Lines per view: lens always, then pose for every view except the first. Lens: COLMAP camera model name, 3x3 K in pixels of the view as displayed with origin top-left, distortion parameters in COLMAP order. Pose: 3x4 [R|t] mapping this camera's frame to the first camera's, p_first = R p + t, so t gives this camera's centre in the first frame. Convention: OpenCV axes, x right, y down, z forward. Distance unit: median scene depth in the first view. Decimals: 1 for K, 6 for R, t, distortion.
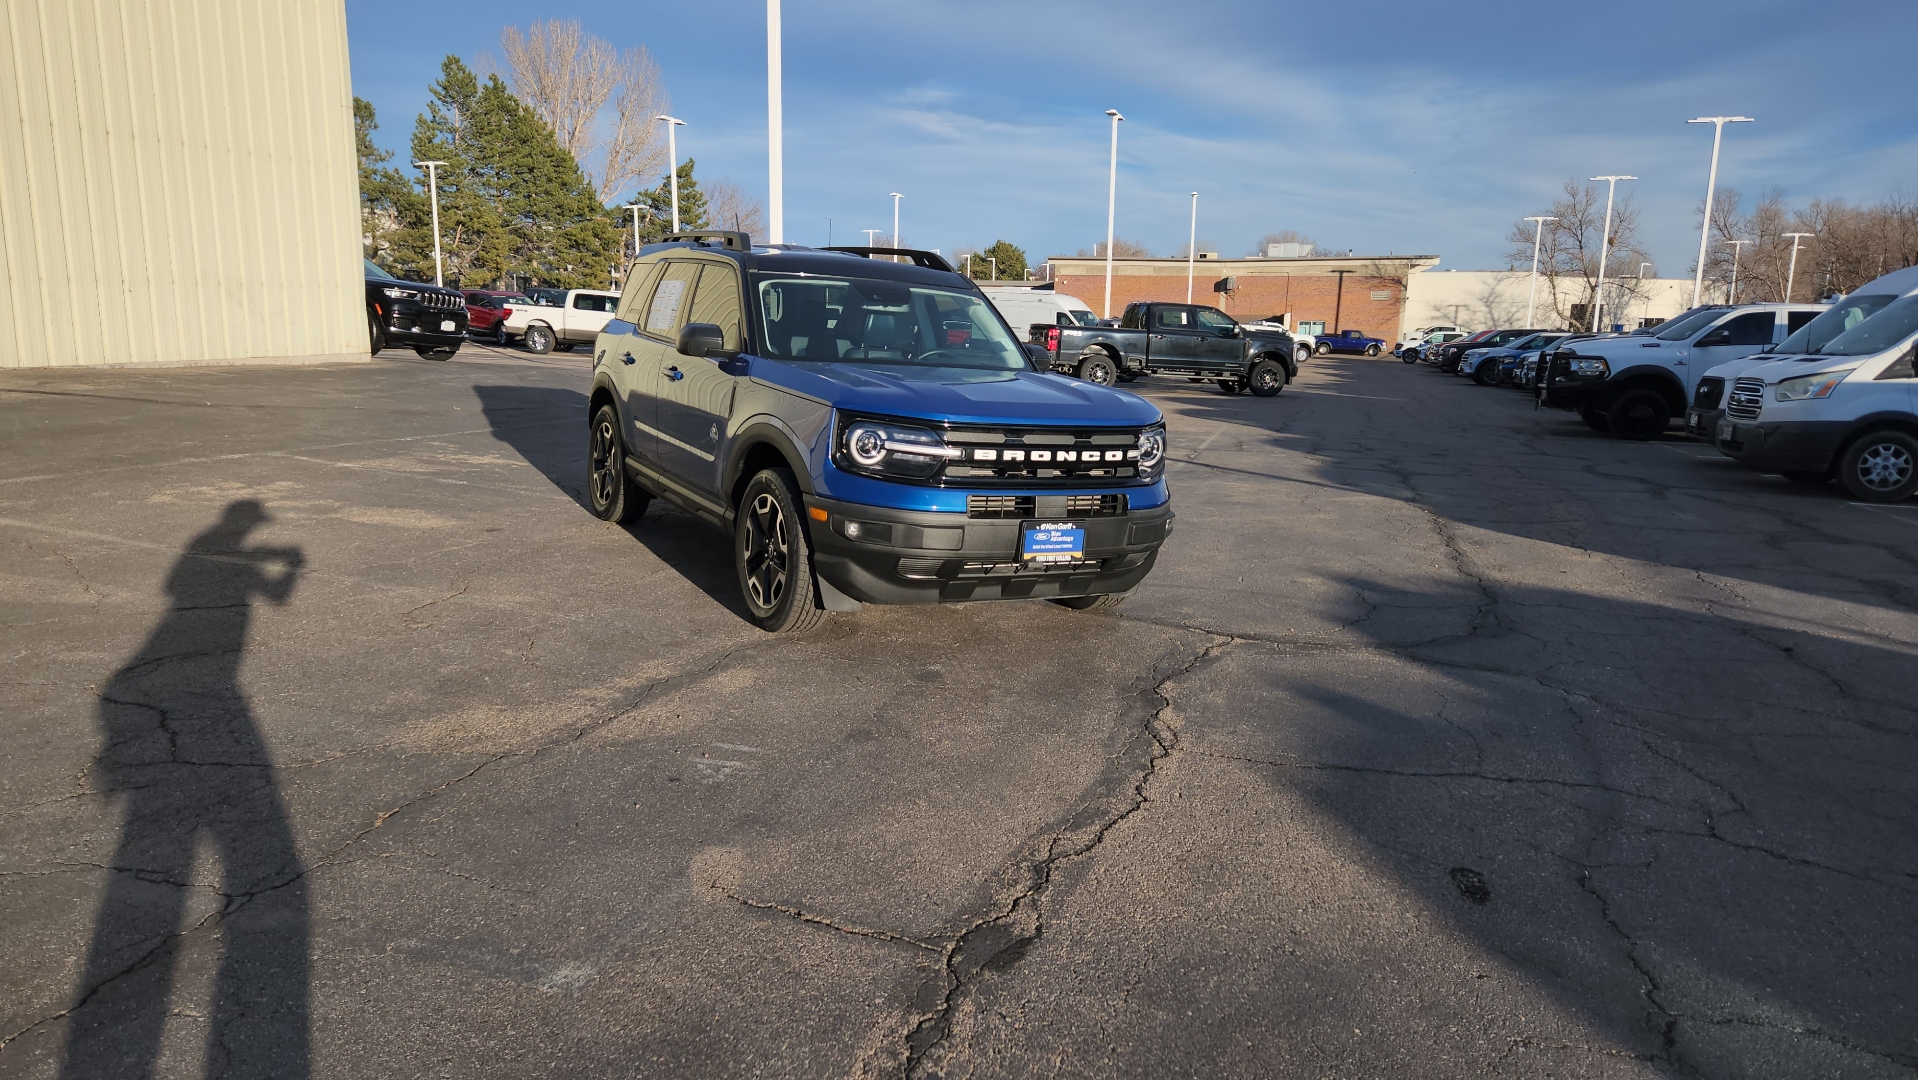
lens RADIAL K [[1277.8, 0, 932.2], [0, 1277.8, 550.7], [0, 0, 1]] dist [0.071677, -0.057167]
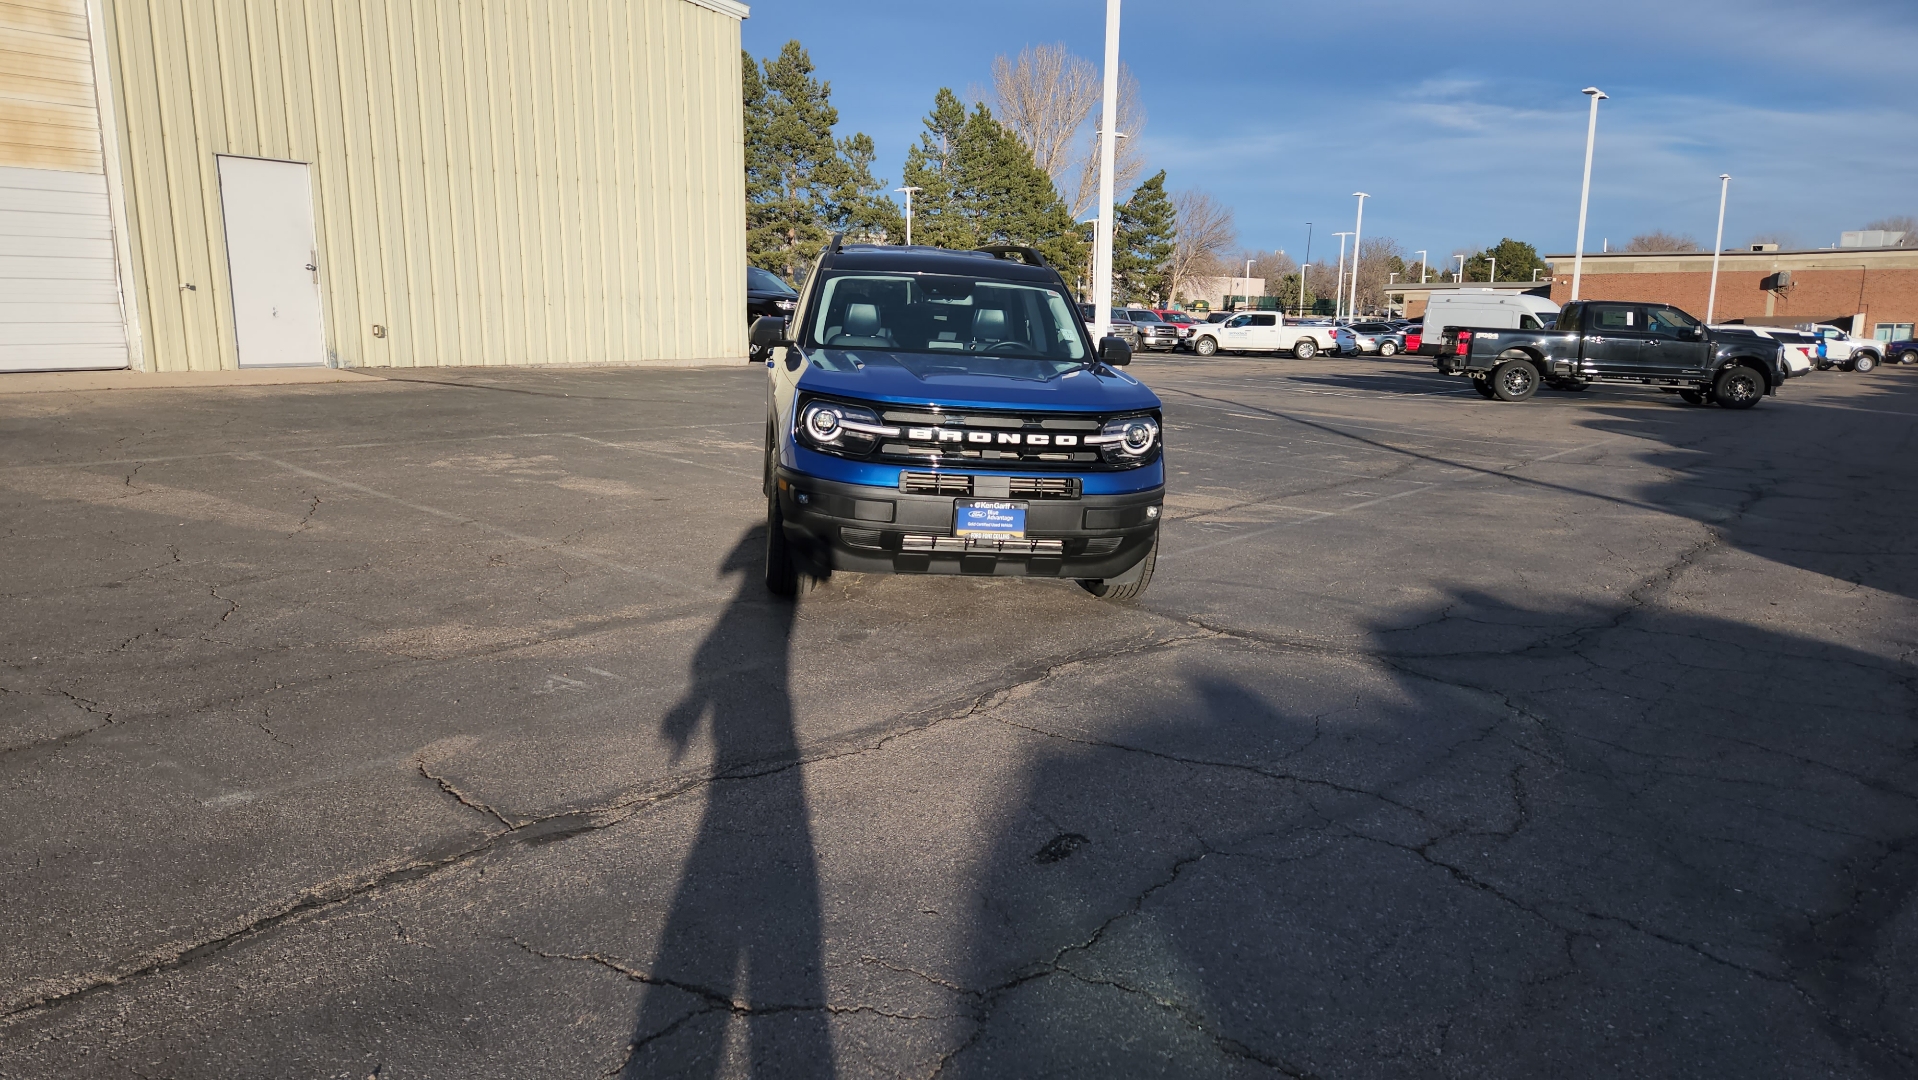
lens RADIAL K [[1275.9, 0, 929.1], [0, 1275.9, 547.8], [0, 0, 1]] dist [0.075757, -0.062994]
pose [[0.932611, 0.054871, -0.356688, 0.349313], [-0.058489, 0.998288, 0.000643, 0.014757], [0.356113, 0.020262, 0.934223, 0.009894]]
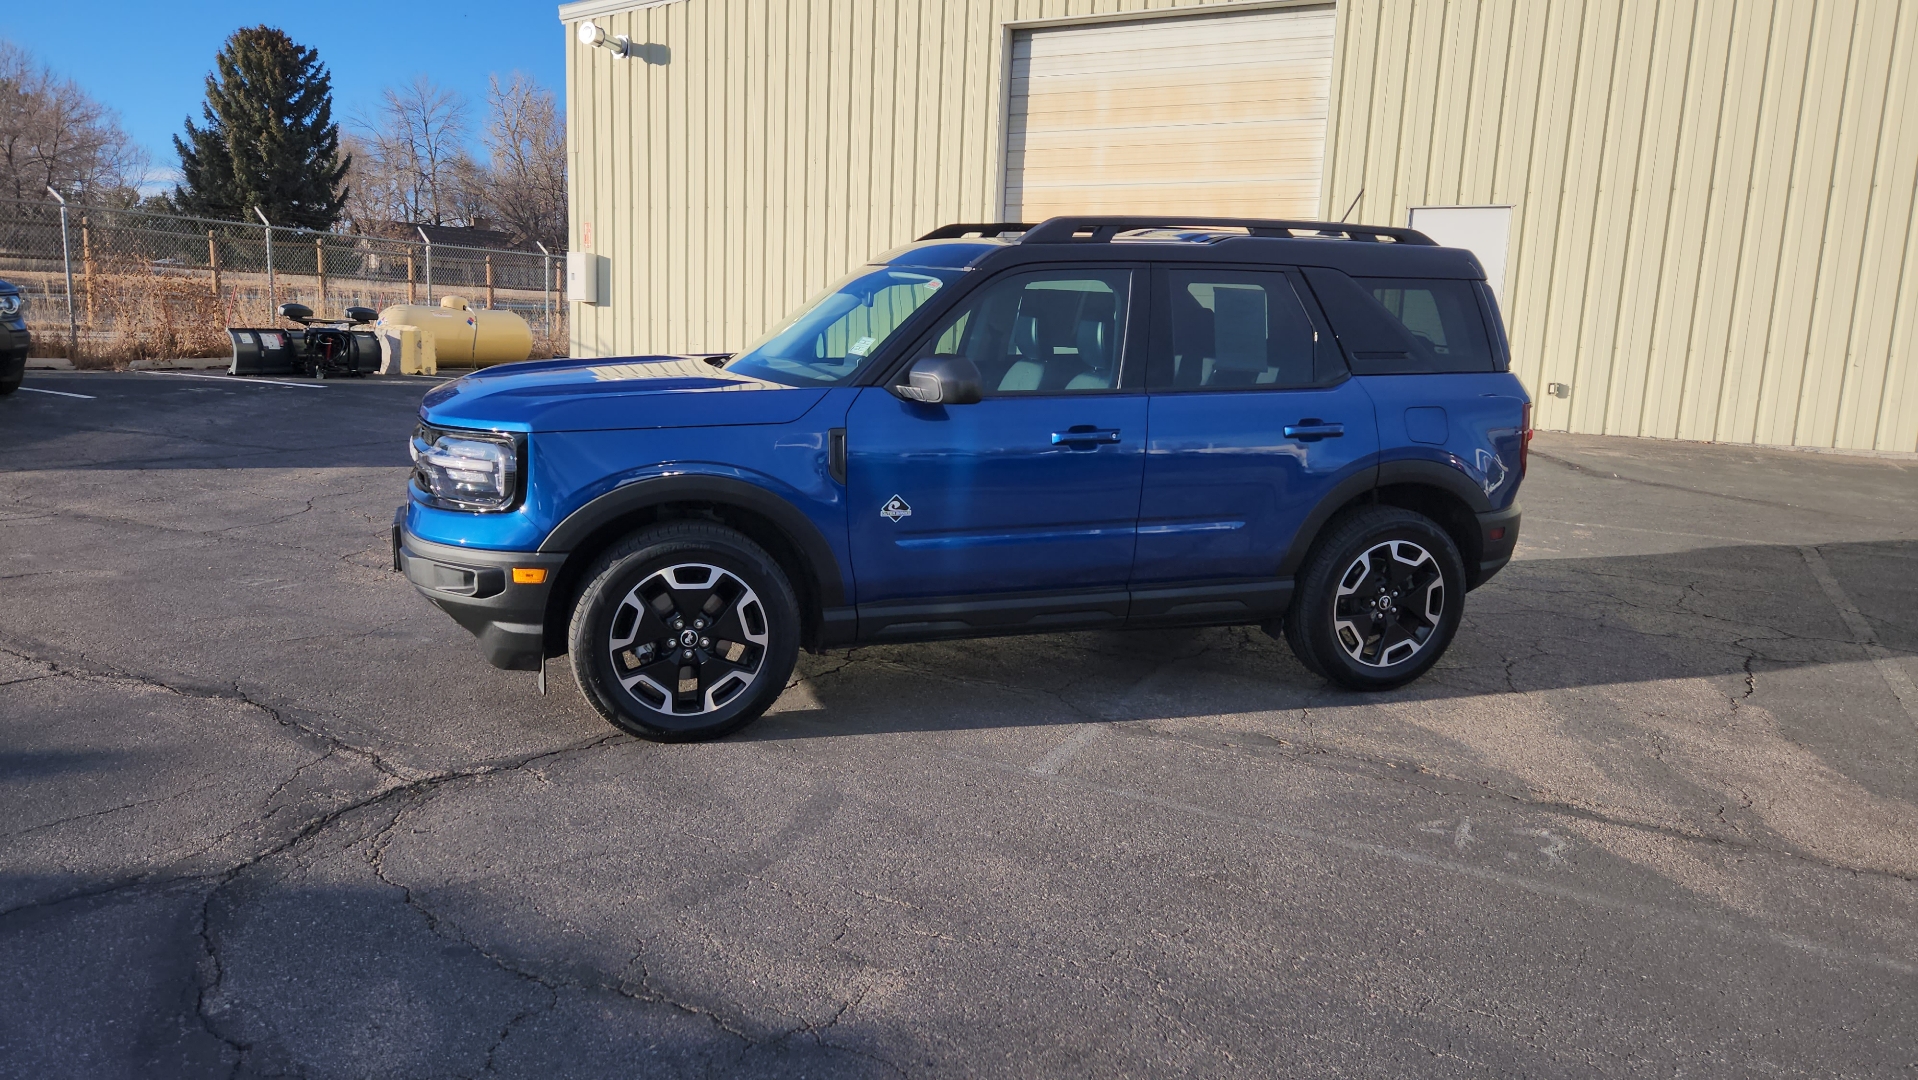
lens RADIAL K [[1277.8, 0, 924.0], [0, 1277.8, 536.2], [0, 0, 1]] dist [0.071677, -0.057167]
pose [[-0.164237, 0.119984, -0.979096, 0.744902], [-0.228093, 0.961055, 0.156035, -0.188604], [0.959687, 0.248952, -0.130474, 1.211625]]
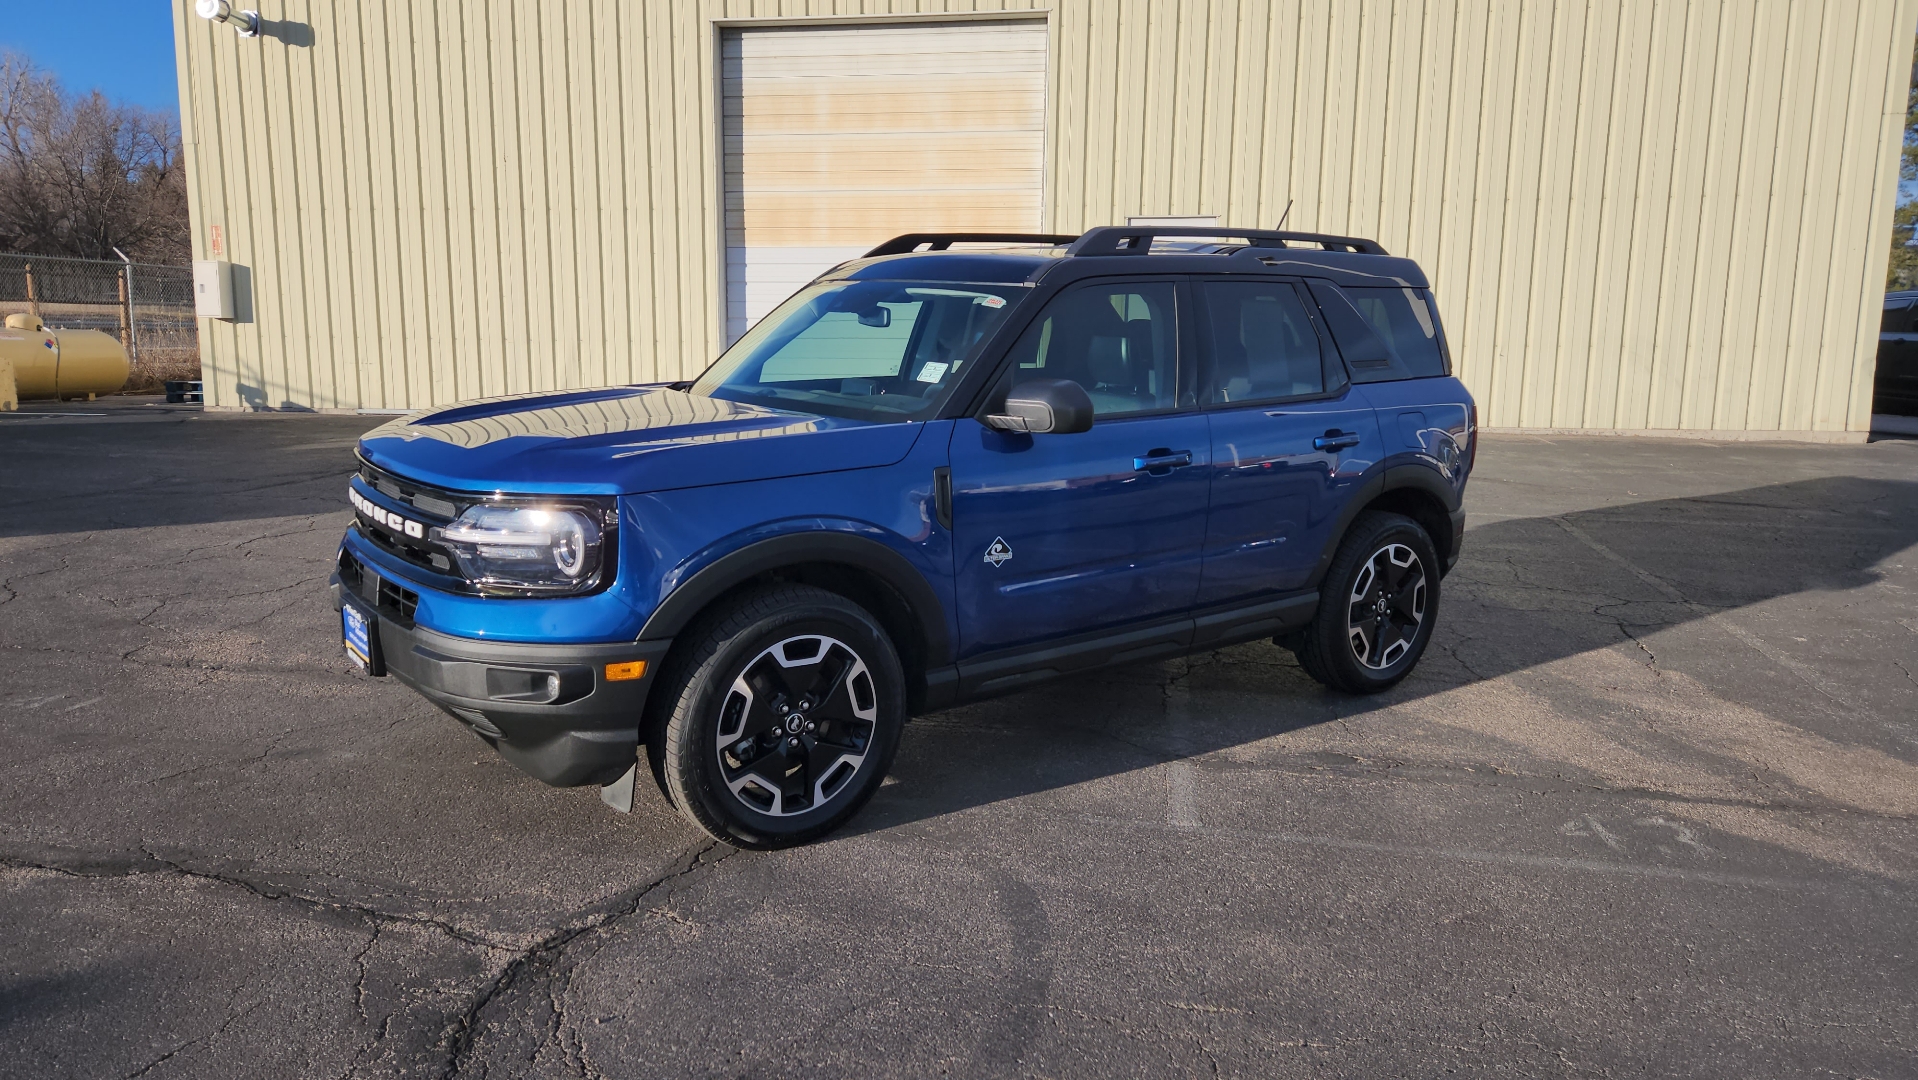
lens RADIAL K [[1277.8, 0, 935.1], [0, 1277.8, 534.1], [0, 0, 1]] dist [0.071677, -0.057167]
pose [[0.142293, 0.115904, -0.983015, 0.676040], [-0.194981, 0.976944, 0.086964, -0.149624], [0.970430, 0.179295, 0.161611, 0.979651]]
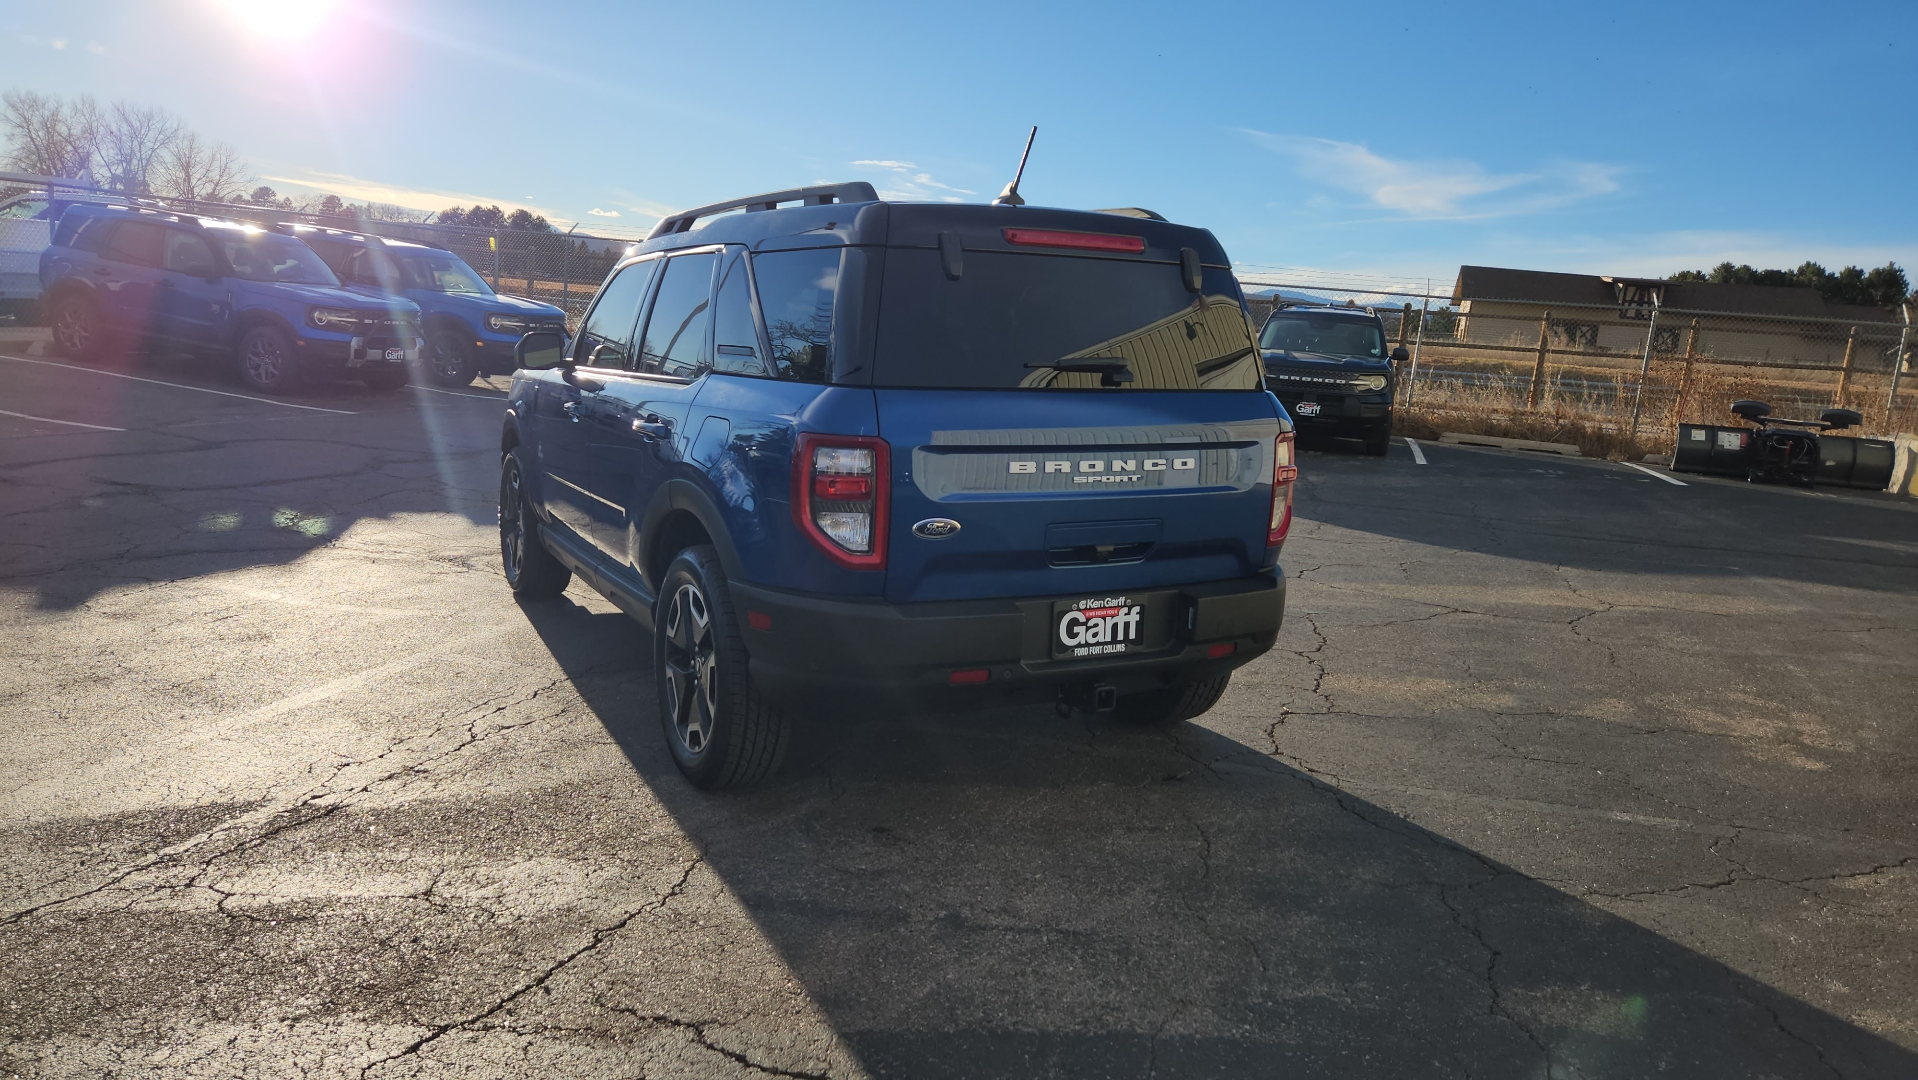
lens RADIAL K [[1275.9, 0, 921.3], [0, 1275.9, 538.6], [0, 0, 1]] dist [0.075757, -0.062994]
pose [[-0.993475, -0.114051, 0.000659, -0.172871], [-0.106840, 0.932647, 0.344609, -0.368224], [-0.039918, 0.342290, -0.938746, 1.937241]]
